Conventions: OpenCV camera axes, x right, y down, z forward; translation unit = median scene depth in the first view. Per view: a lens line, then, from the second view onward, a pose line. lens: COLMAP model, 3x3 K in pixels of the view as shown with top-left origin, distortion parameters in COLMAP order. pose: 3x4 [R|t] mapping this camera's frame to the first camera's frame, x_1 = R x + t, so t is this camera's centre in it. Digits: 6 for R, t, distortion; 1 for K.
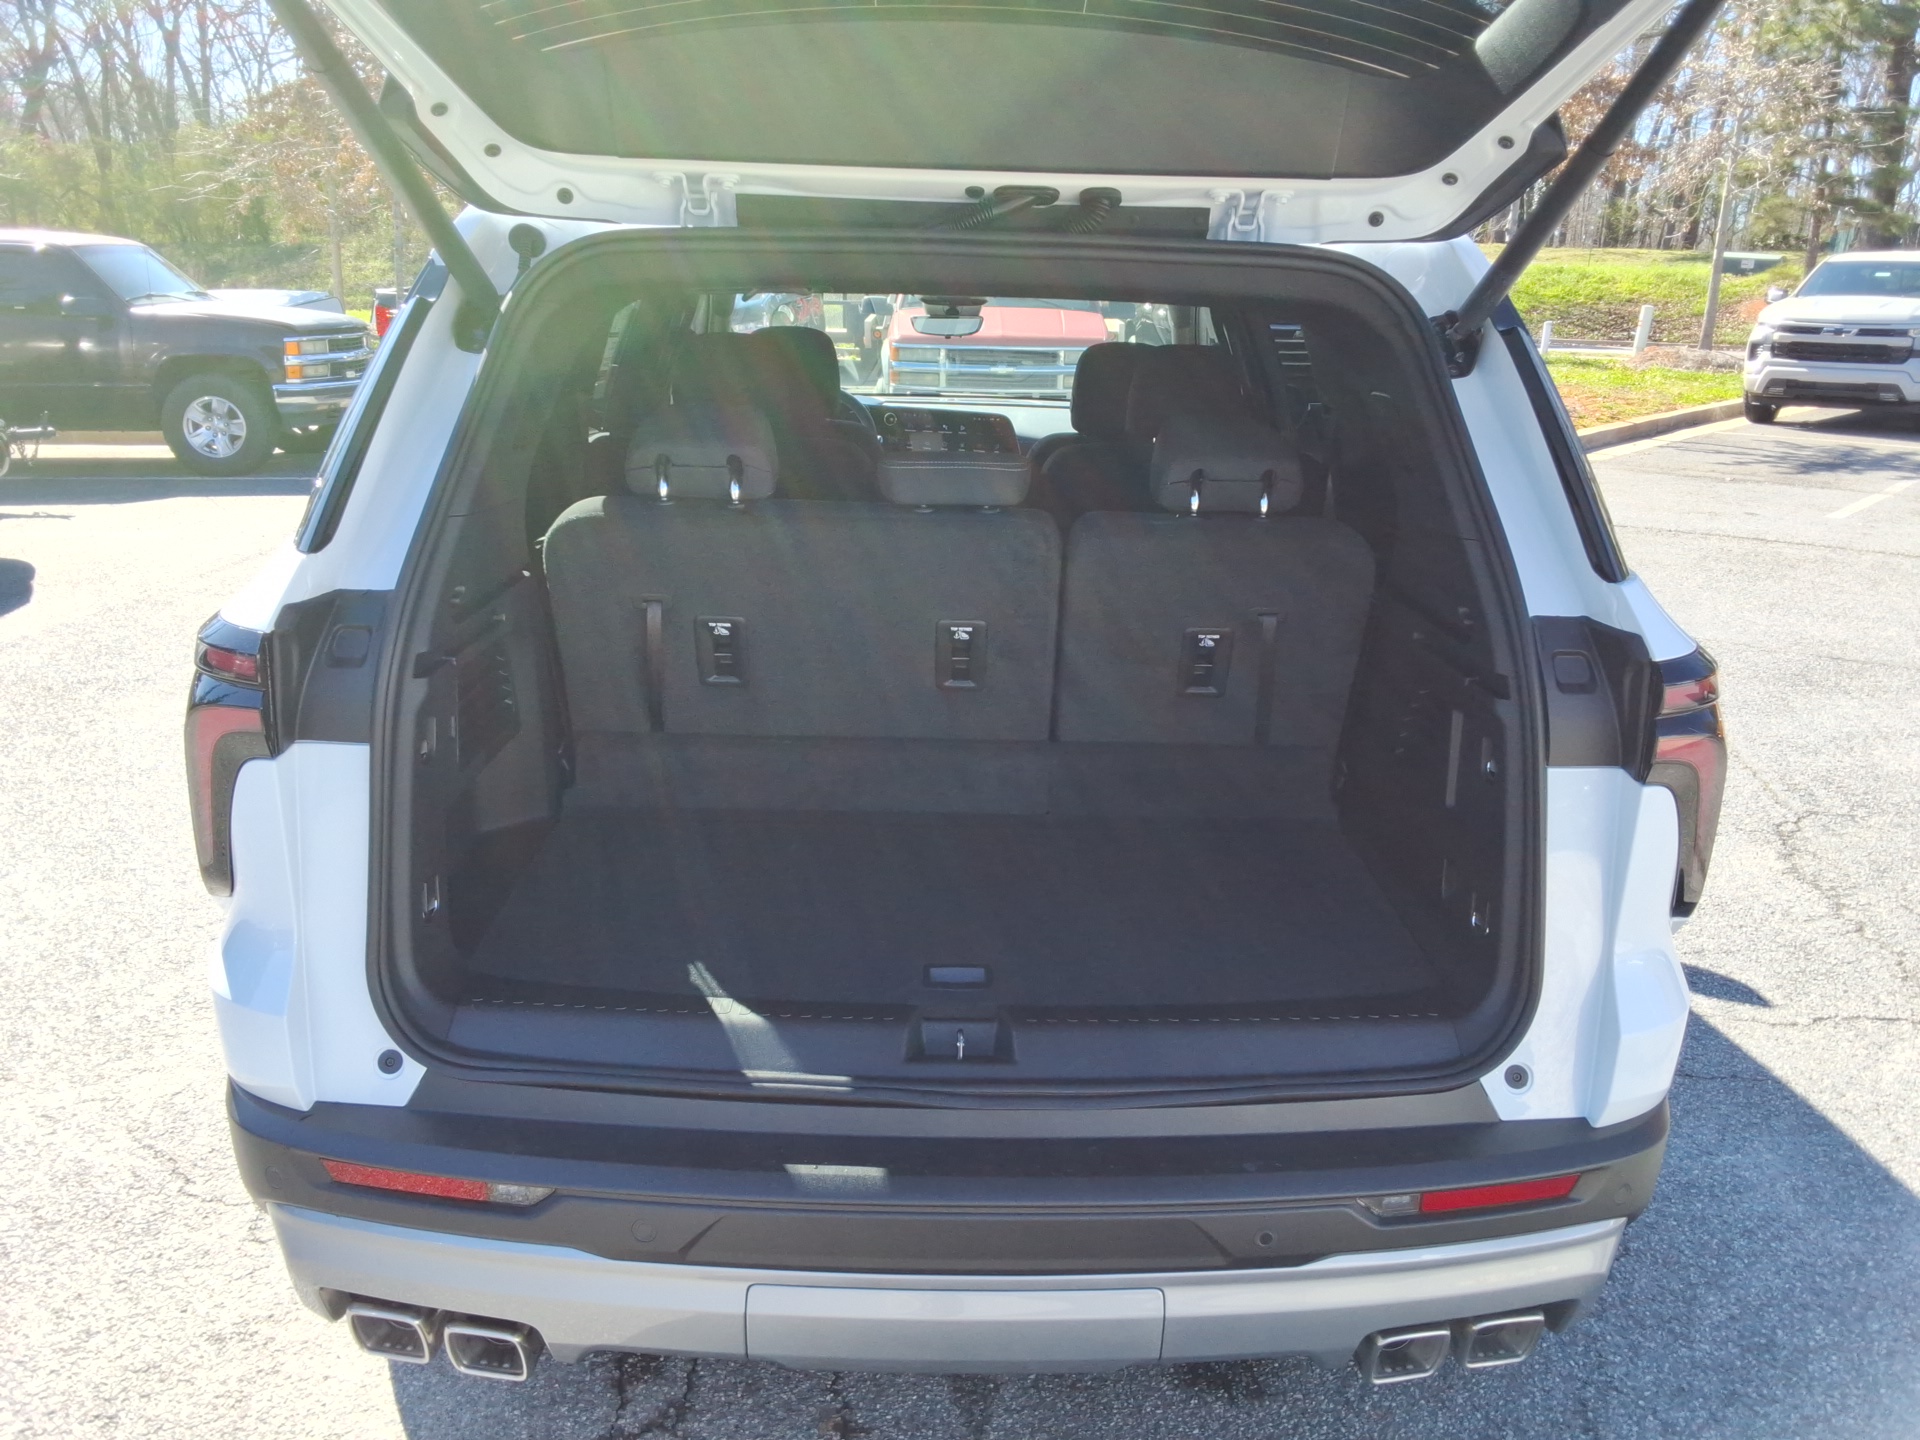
lens RADIAL K [[1529.1, 0, 974.2], [0, 1529.1, 703.5], [0, 0, 1]] dist [0.107125, -0.149654]
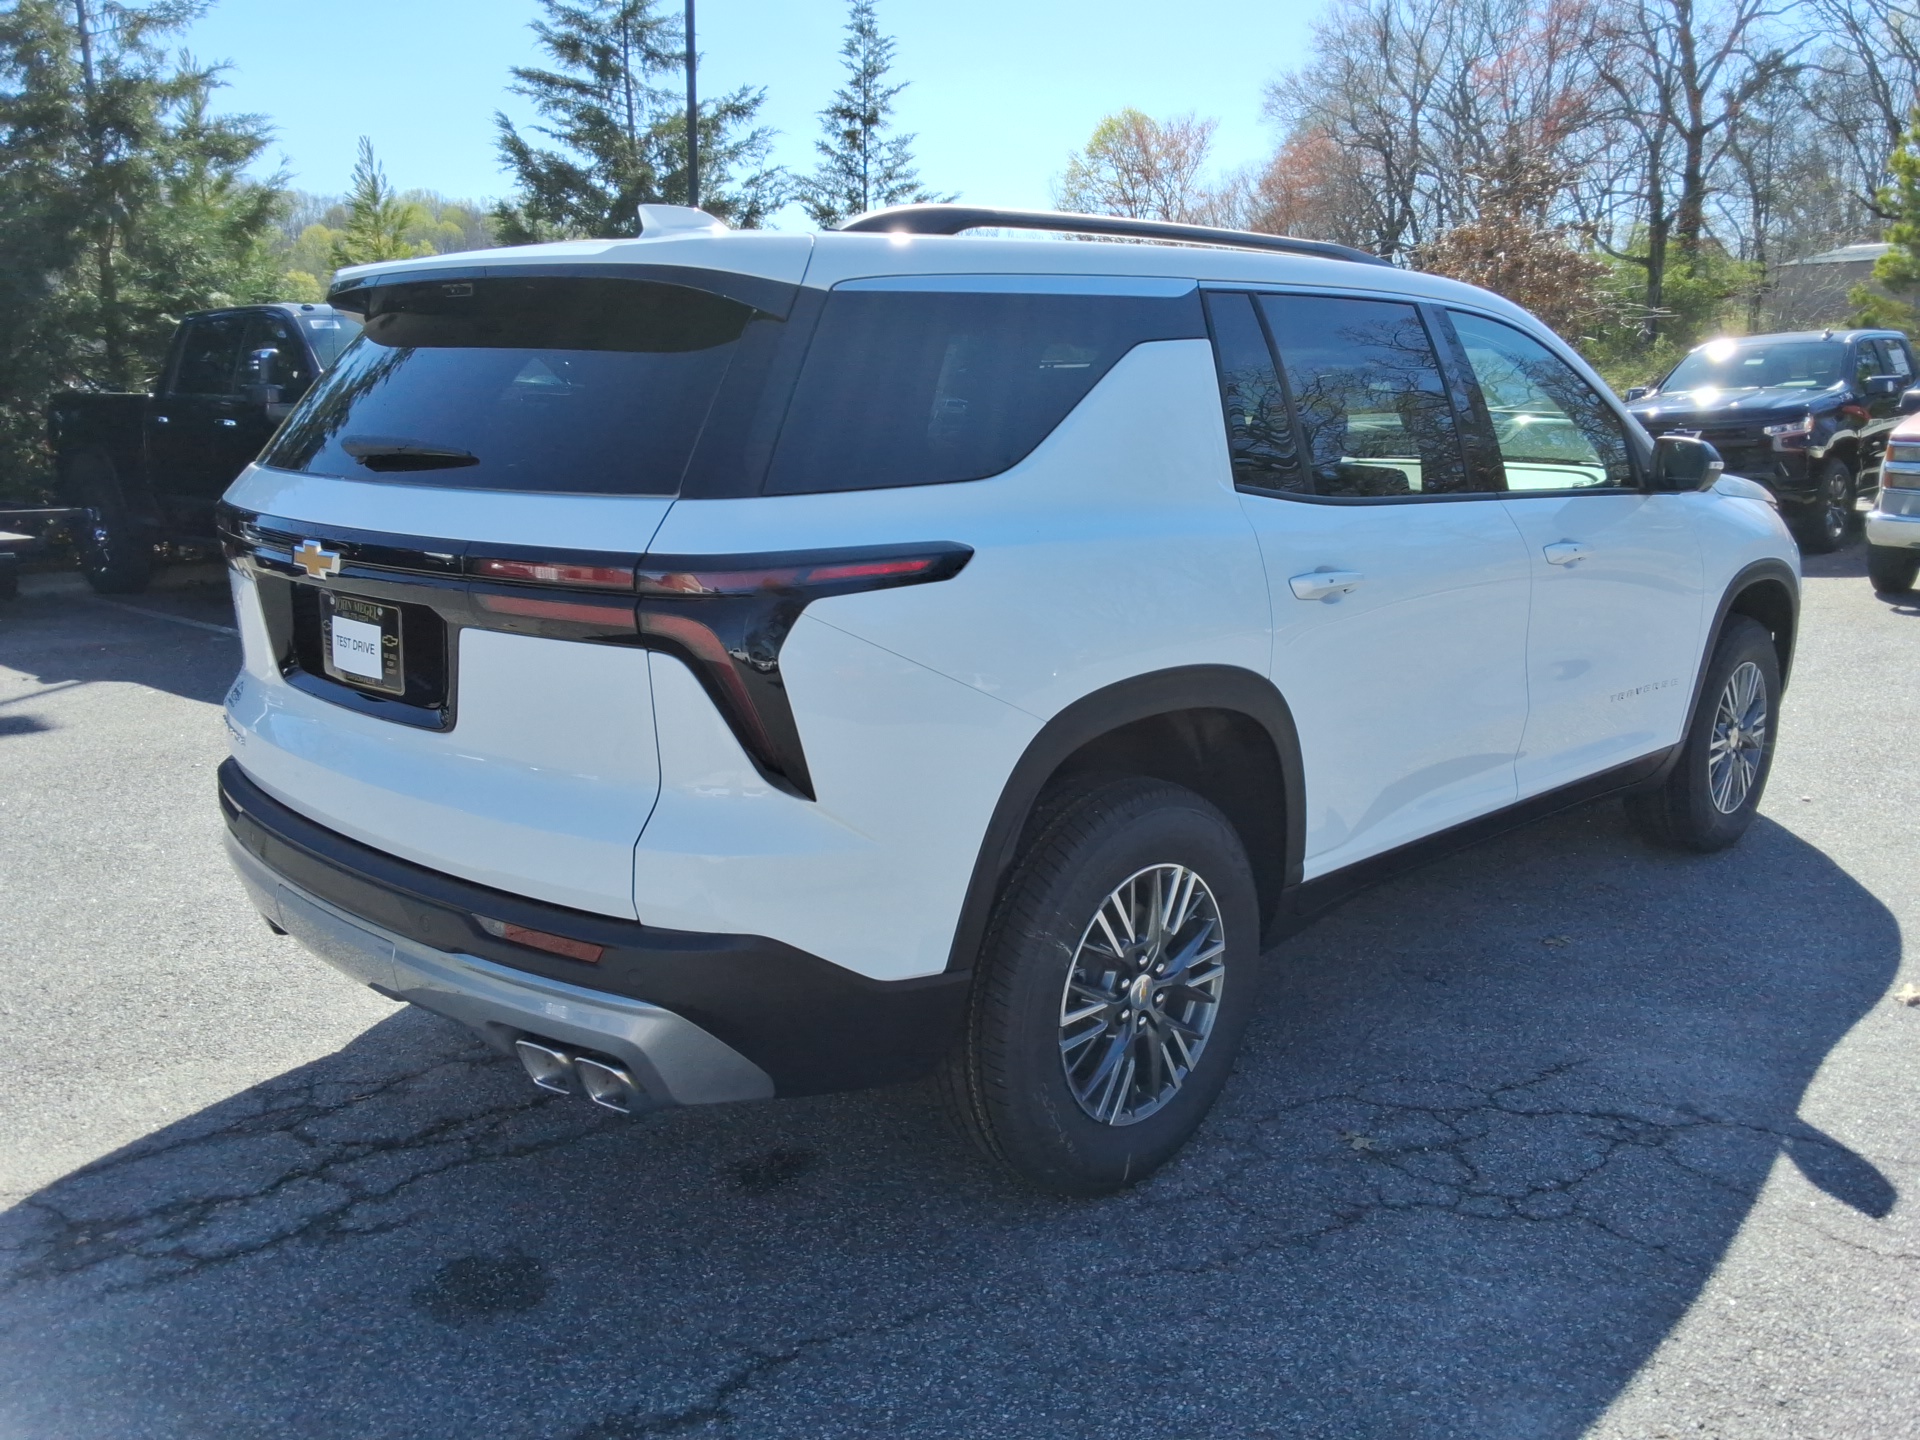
lens RADIAL K [[1531.7, 0, 975.5], [0, 1531.7, 713.8], [0, 0, 1]] dist [0.109997, -0.179218]
pose [[0.702913, 0.121656, -0.700795, 0.192439], [-0.173553, 0.984820, -0.003116, 0.007808], [0.689777, 0.123816, 0.713356, 0.035053]]
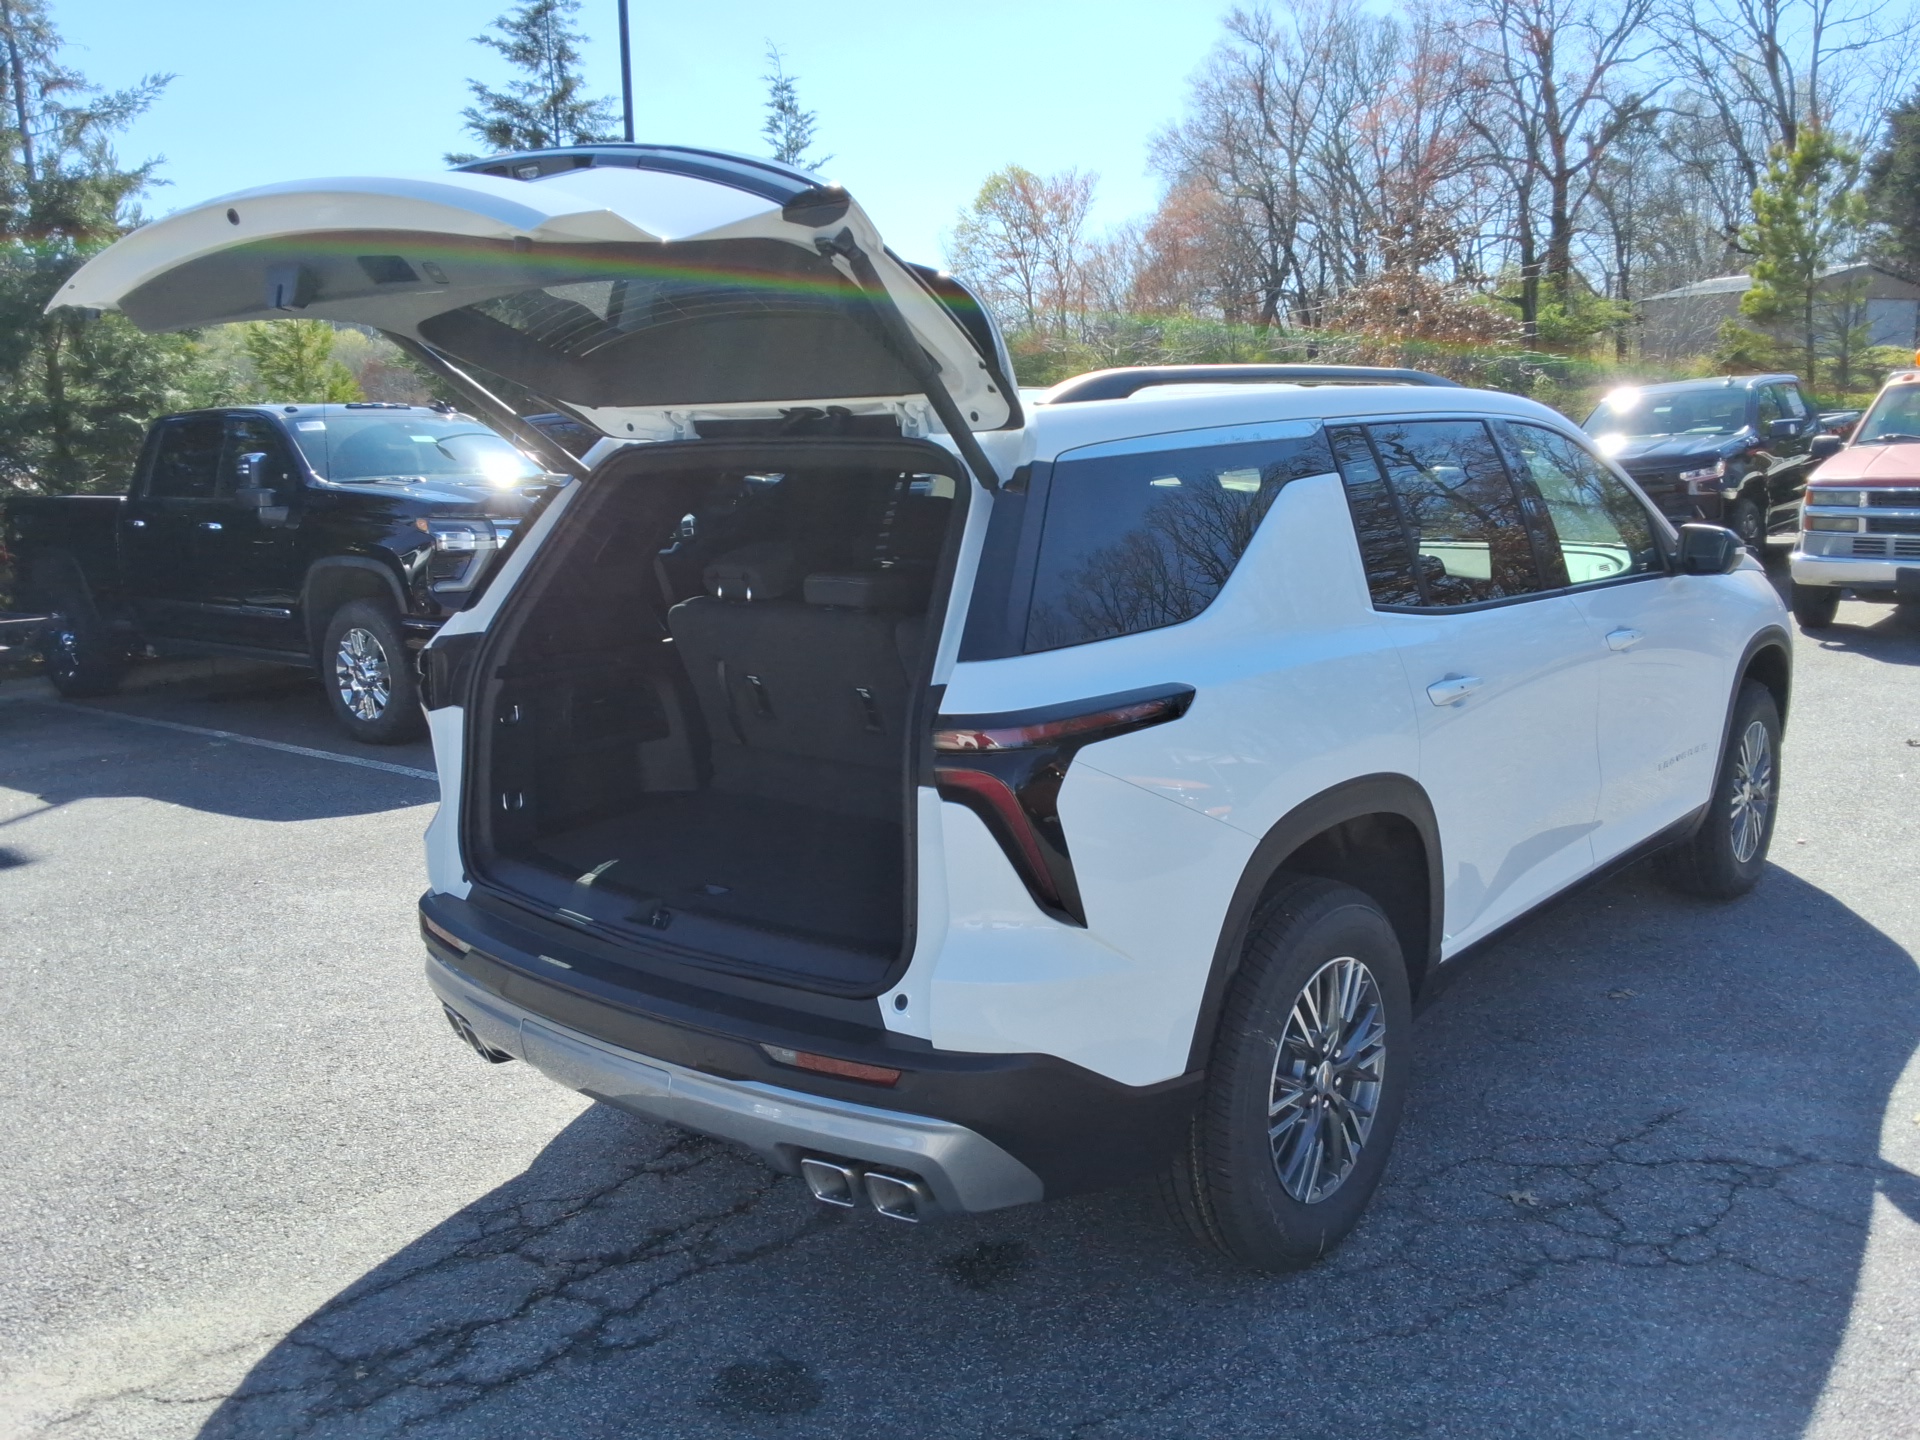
lens RADIAL K [[1531.7, 0, 975.5], [0, 1531.7, 713.8], [0, 0, 1]] dist [0.109997, -0.179218]
pose [[0.748749, 0.069890, -0.659158, 0.174134], [-0.129649, 0.990660, -0.042232, 0.003672], [0.650050, 0.117080, 0.750817, -0.006966]]
